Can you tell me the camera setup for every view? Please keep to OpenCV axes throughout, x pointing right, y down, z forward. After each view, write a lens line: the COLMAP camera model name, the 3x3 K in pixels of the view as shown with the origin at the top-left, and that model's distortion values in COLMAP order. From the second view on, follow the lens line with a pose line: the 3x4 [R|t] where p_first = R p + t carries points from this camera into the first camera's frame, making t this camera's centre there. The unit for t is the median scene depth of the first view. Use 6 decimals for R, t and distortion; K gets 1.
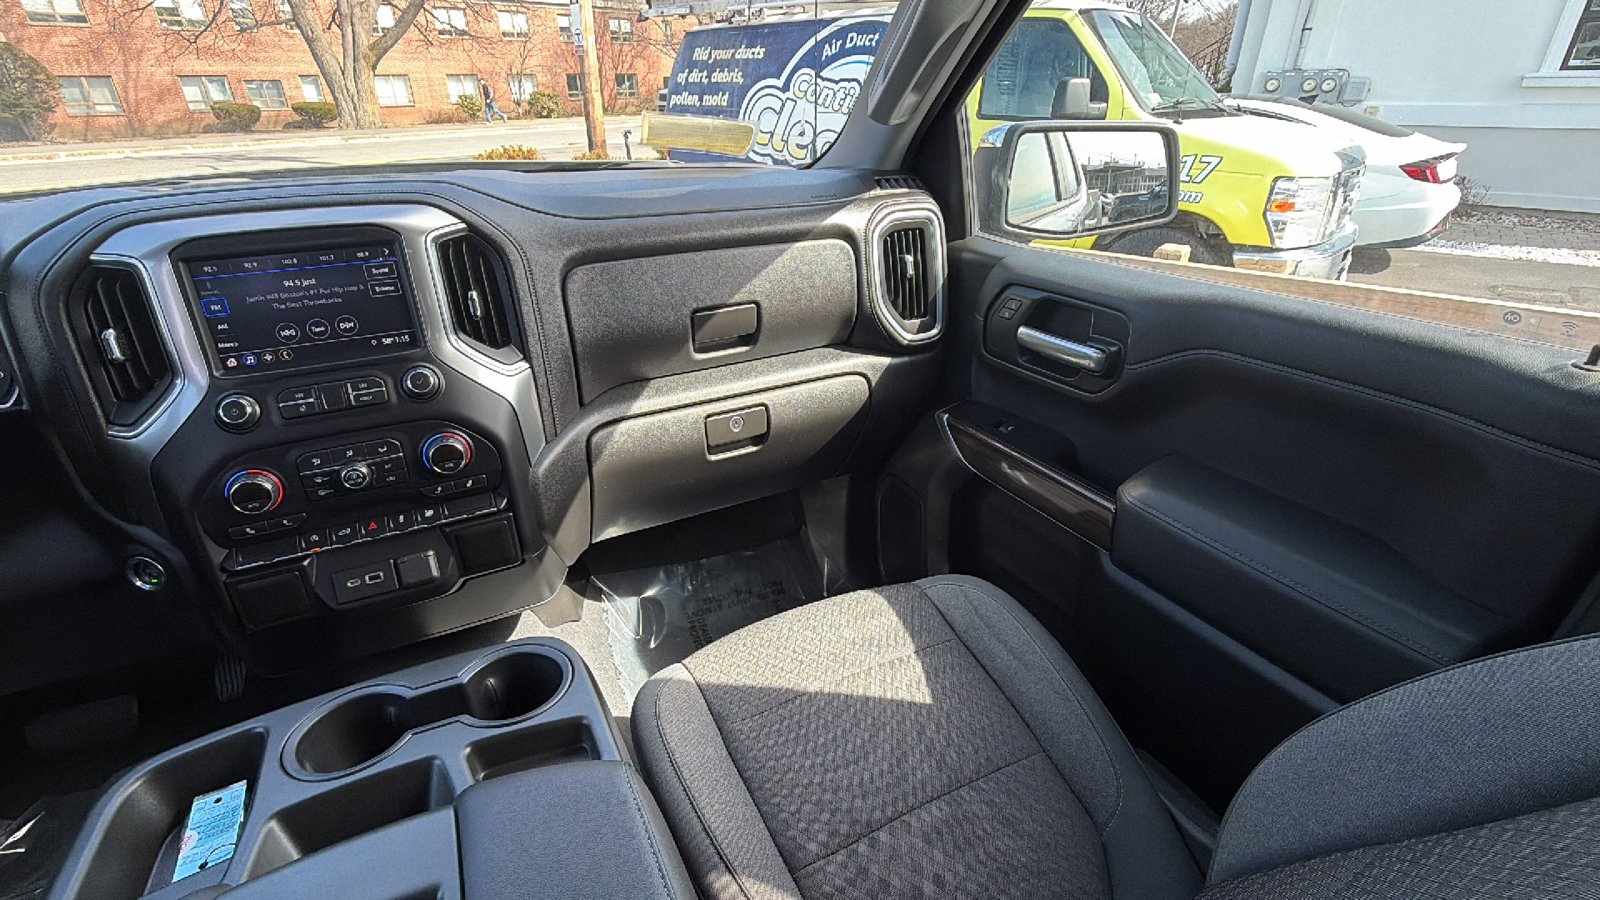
lens RADIAL K [[730.6, 0, 801.6], [0, 730.6, 450.5], [0, 0, 1]] dist [-0.000517, 0.000150]
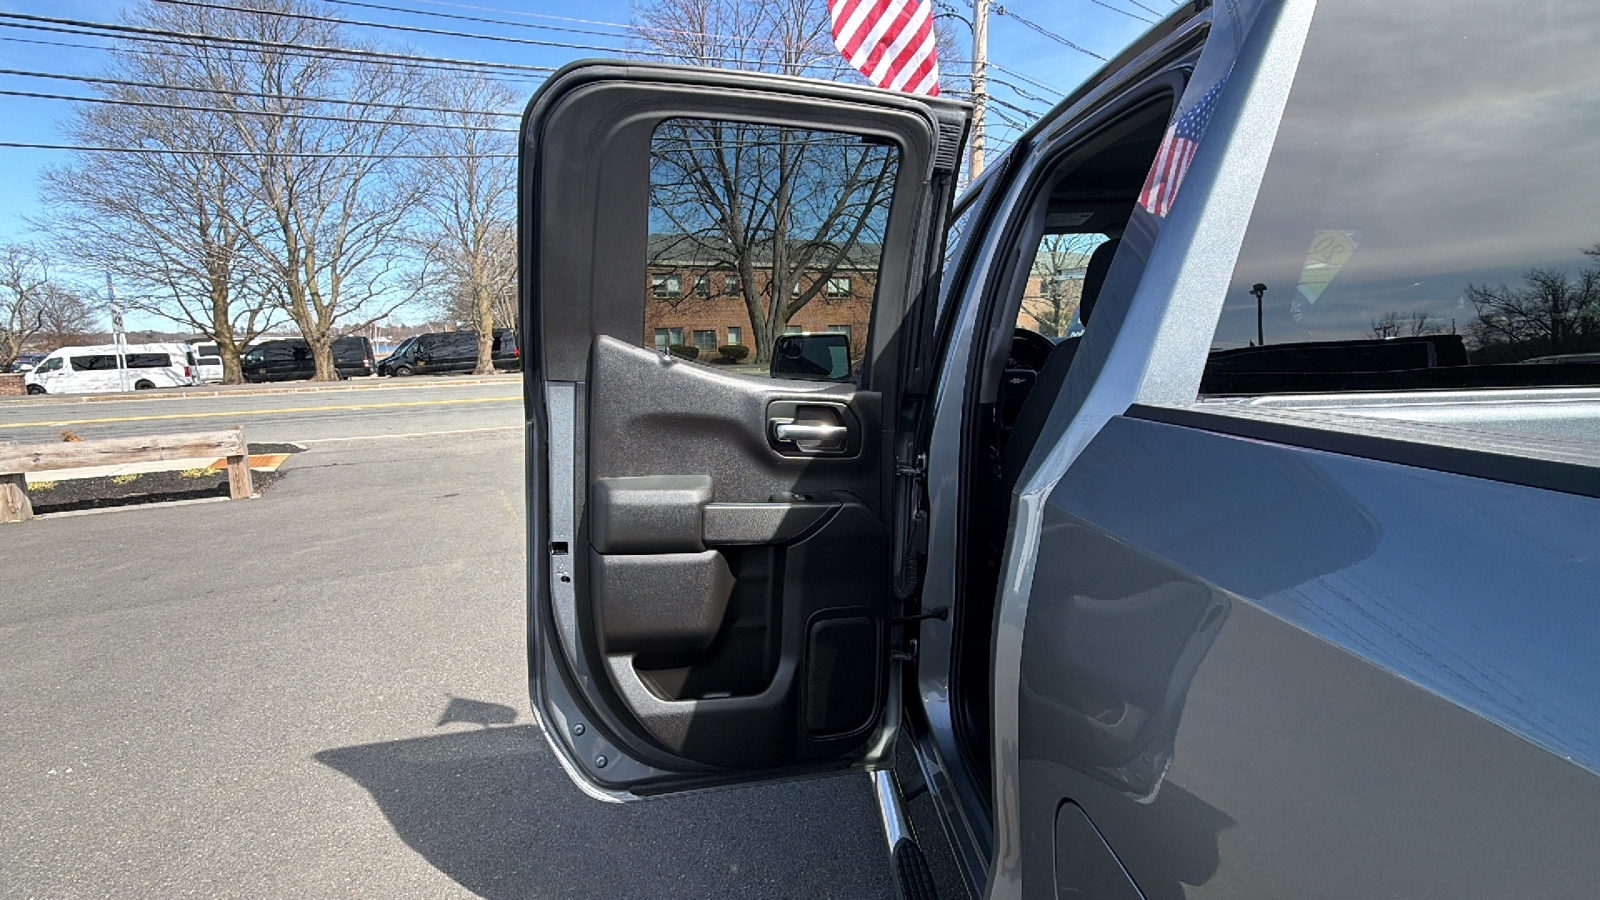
lens RADIAL K [[730.6, 0, 801.6], [0, 730.6, 450.5], [0, 0, 1]] dist [-0.000517, 0.000150]
pose [[0.912660, 0.056064, -0.404856, -0.123496], [-0.174668, 0.949038, -0.262330, 0.239326], [0.369517, 0.310134, 0.875942, -0.435491]]
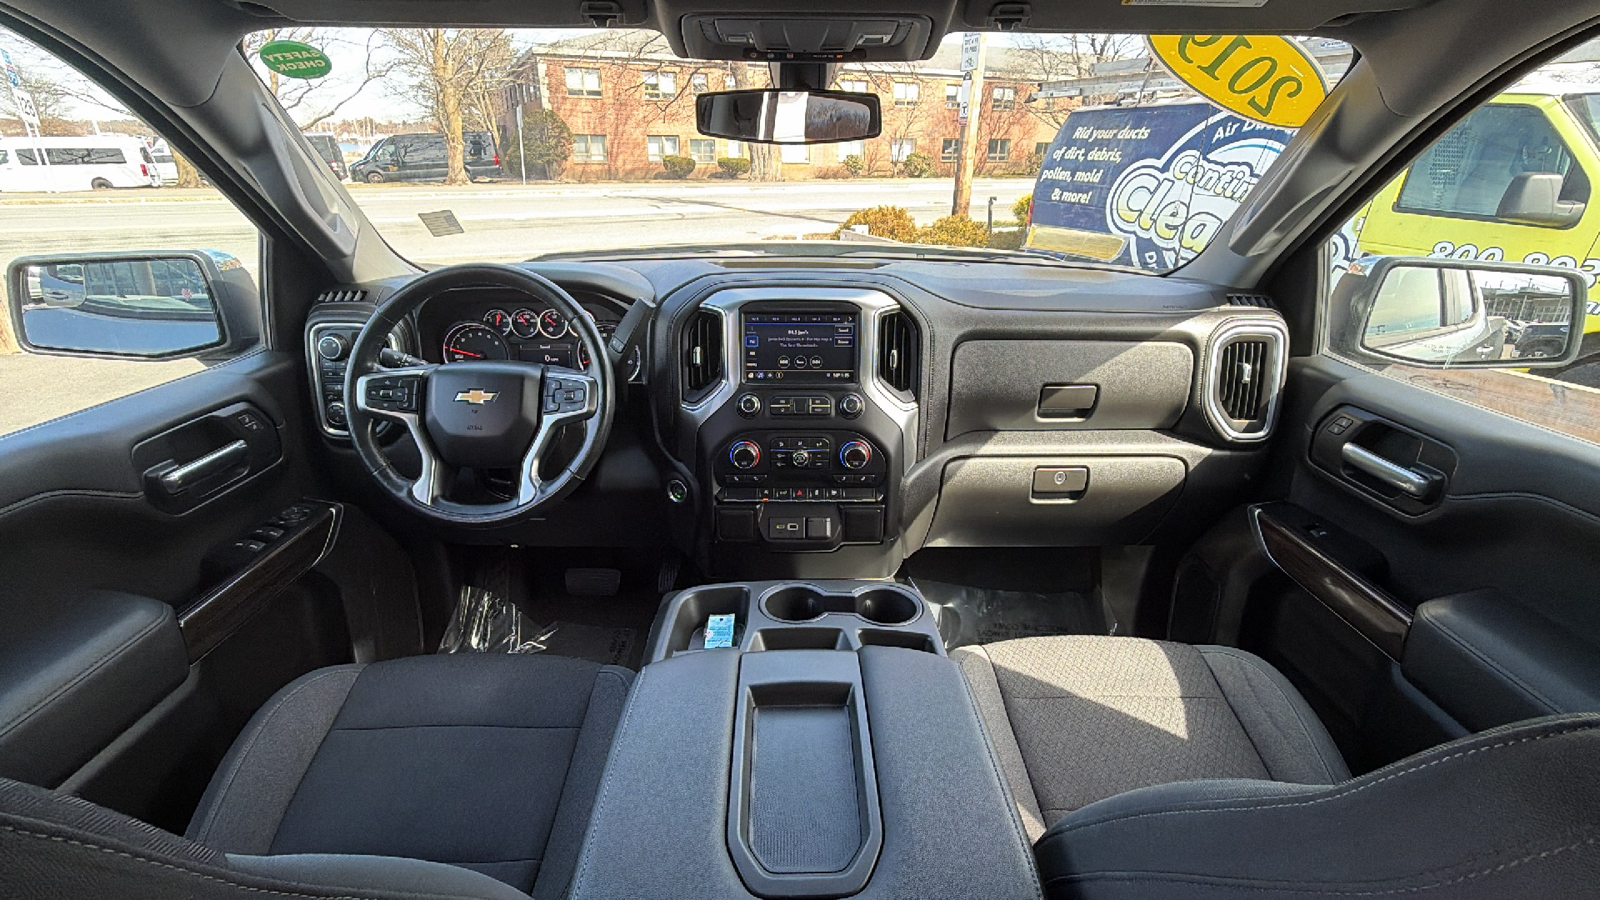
lens RADIAL K [[730.6, 0, 801.6], [0, 730.6, 450.5], [0, 0, 1]] dist [-0.000517, 0.000150]
pose [[0.898422, 0.186292, -0.397660, 0.000201], [-0.214043, 0.976475, -0.026132, 0.011004], [0.383437, 0.108594, 0.917161, -0.076818]]
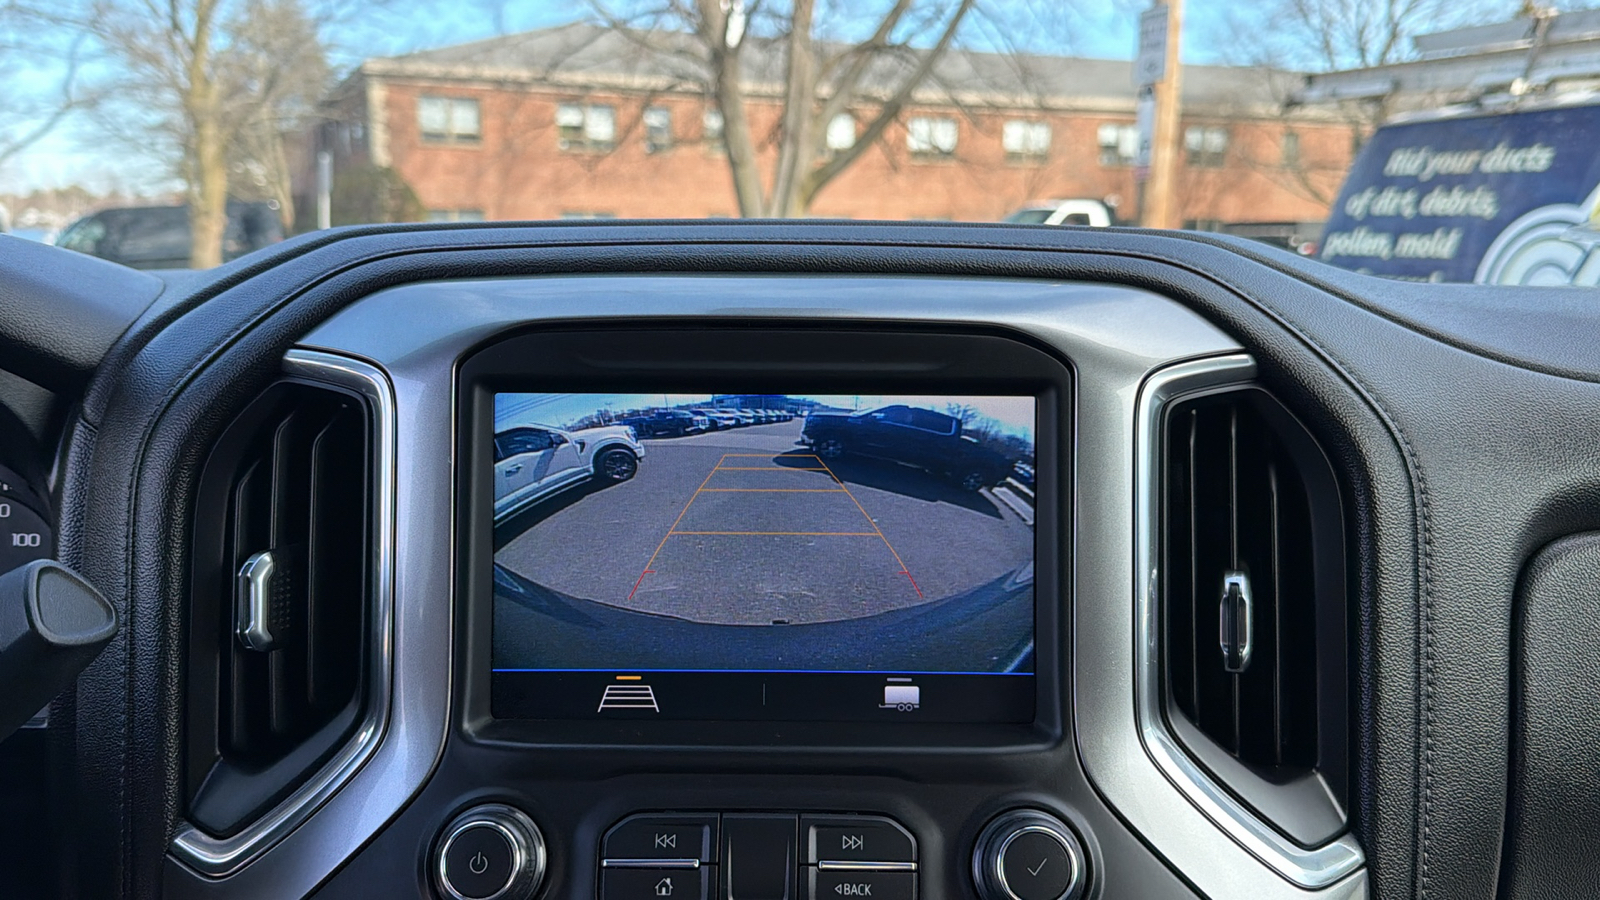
lens RADIAL K [[1394.0, 0, 800.0], [0, 1394.0, 450.0], [0, 0, 1]] dist [0.131055, -0.308480]
pose [[0.885864, 0.089280, -0.455274, -0.069893], [-0.225191, 0.940705, -0.253698, -0.016416], [0.405629, 0.327265, 0.853442, 0.085603]]
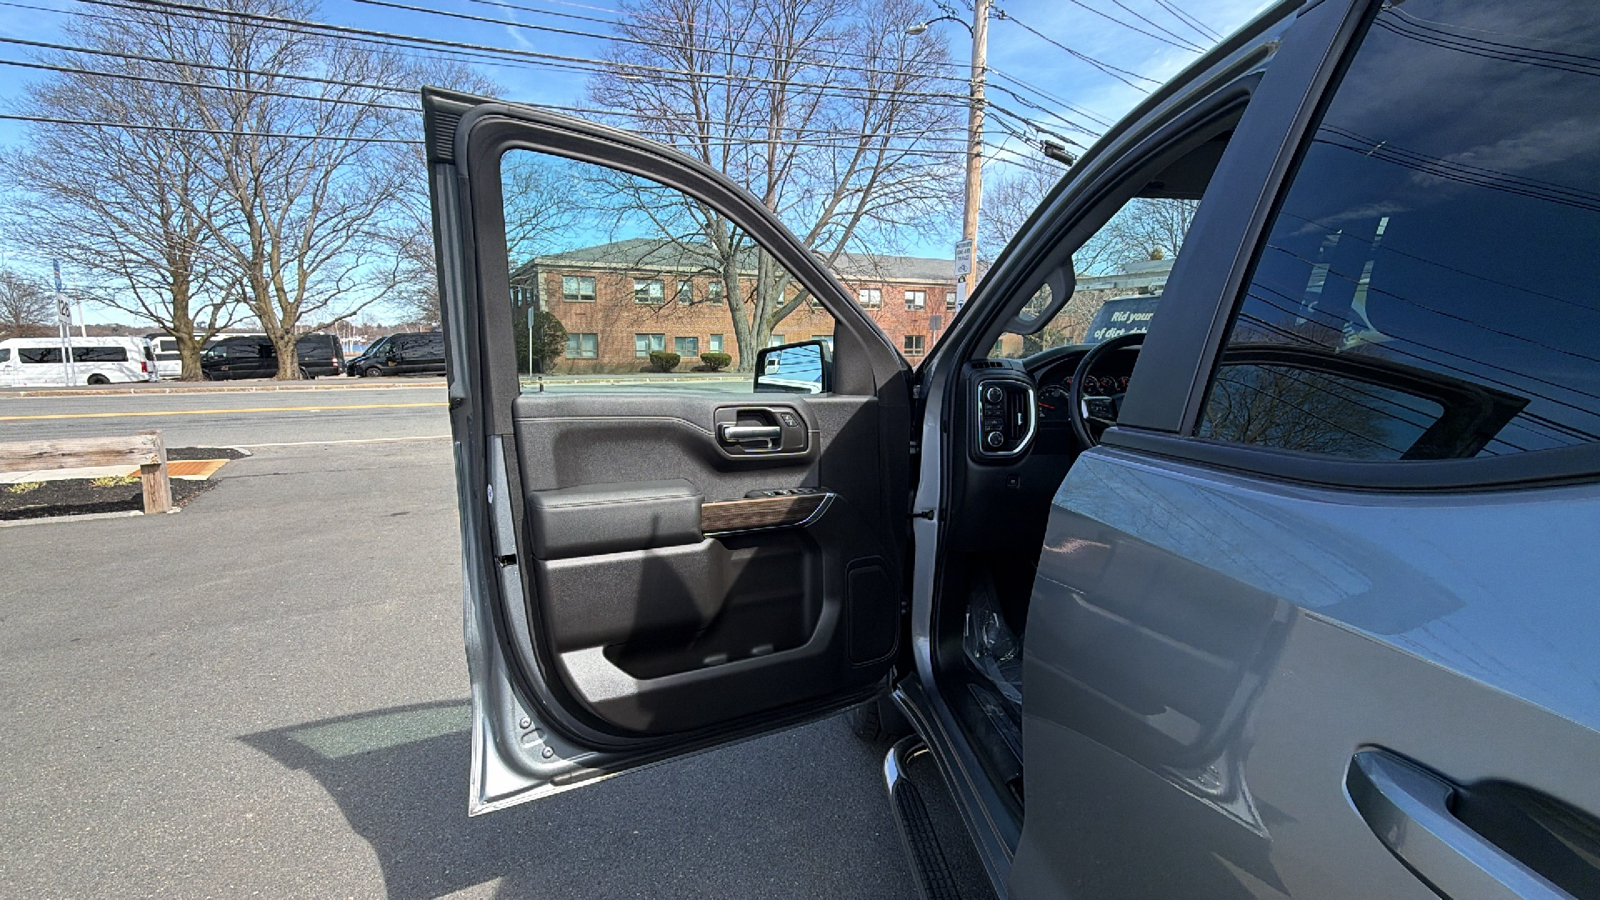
lens RADIAL K [[730.6, 0, 801.6], [0, 730.6, 450.5], [0, 0, 1]] dist [-0.000517, 0.000150]
pose [[0.922531, 0.069059, -0.379694, -0.229691], [-0.185618, 0.941985, -0.279662, 0.176028], [0.338353, 0.328475, 0.881829, -0.297890]]
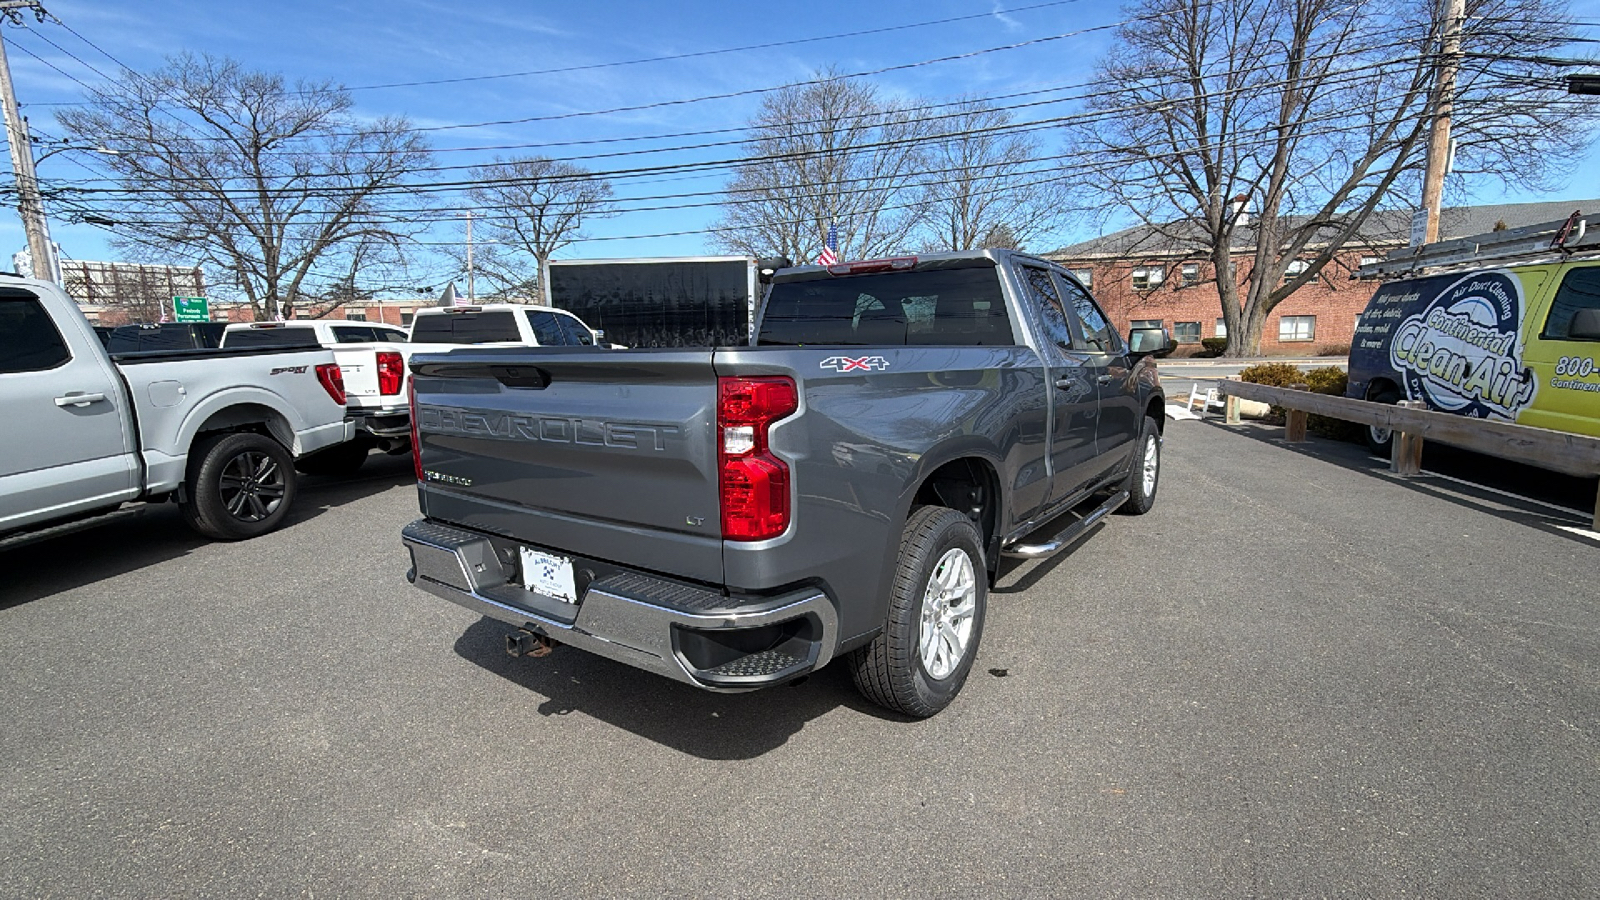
lens RADIAL K [[729.5, 0, 801.2], [0, 729.5, 452.0], [0, 0, 1]] dist [-0.000031, -0.000073]
pose [[0.462363, 0.134967, -0.876359, 0.933621], [-0.381555, 0.922446, -0.059242, 0.352592], [0.800398, 0.361770, 0.478002, -0.680058]]
